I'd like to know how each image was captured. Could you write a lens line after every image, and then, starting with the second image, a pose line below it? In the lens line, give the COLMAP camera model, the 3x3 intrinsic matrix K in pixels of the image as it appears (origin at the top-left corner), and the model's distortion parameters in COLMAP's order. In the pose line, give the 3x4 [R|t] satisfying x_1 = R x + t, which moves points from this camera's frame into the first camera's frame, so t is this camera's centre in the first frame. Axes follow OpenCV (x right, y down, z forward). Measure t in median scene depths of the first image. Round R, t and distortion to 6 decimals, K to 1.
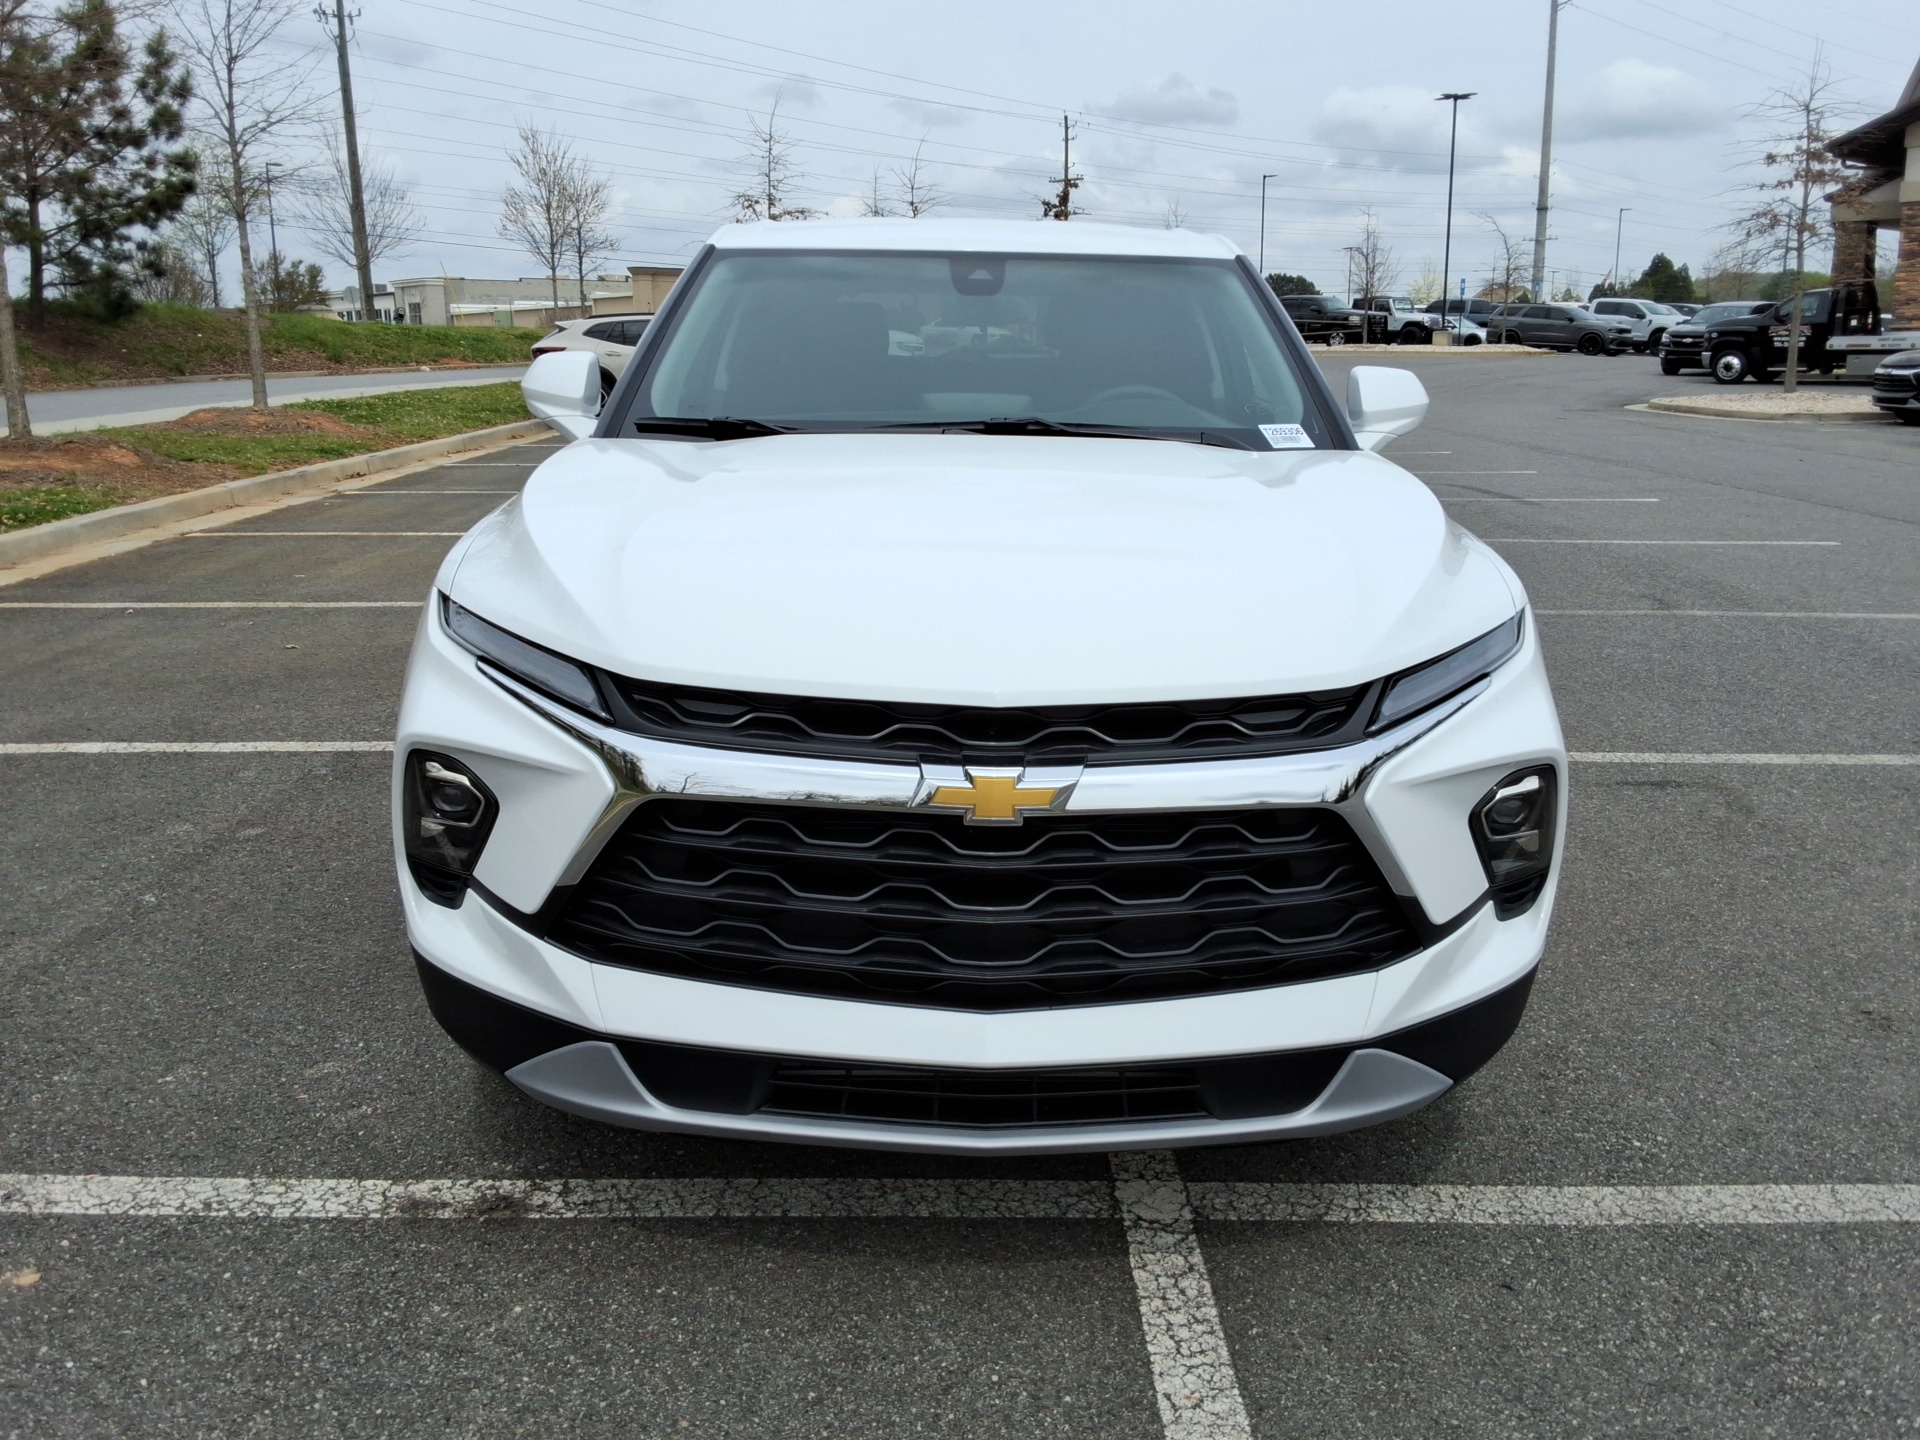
lens RADIAL K [[1543.2, 0, 974.4], [0, 1543.2, 689.7], [0, 0, 1]] dist [0.119389, -0.193733]
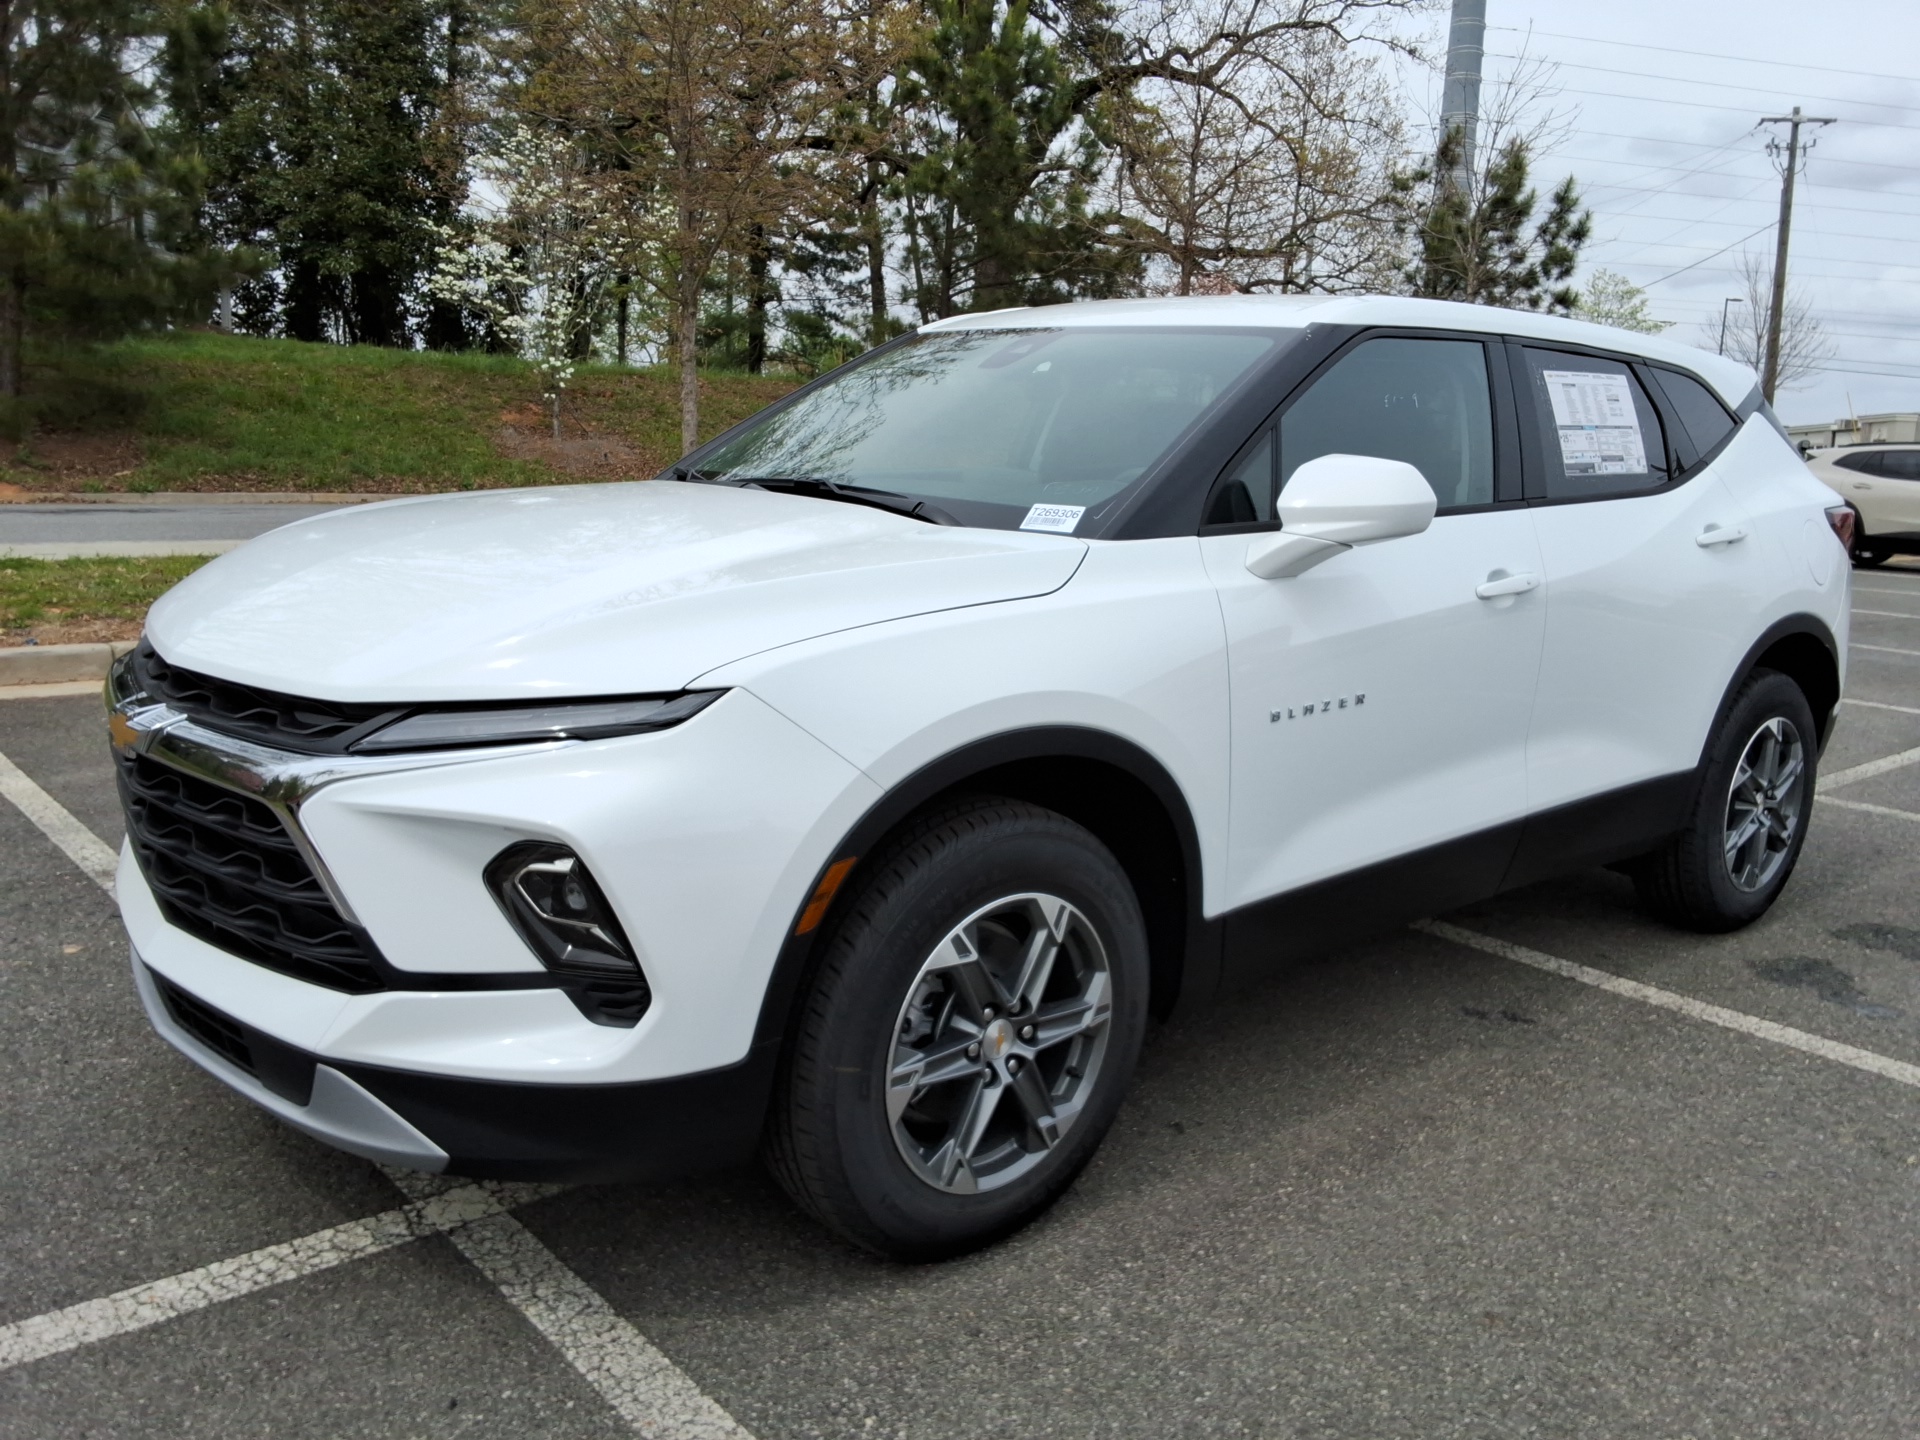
lens RADIAL K [[1541.9, 0, 978.4], [0, 1541.9, 696.2], [0, 0, 1]] dist [0.125224, -0.211484]
pose [[0.646370, 0.147815, -0.748570, 0.529806], [-0.205566, 0.978517, 0.015720, -0.044397], [0.734812, 0.143720, 0.662869, 0.258841]]
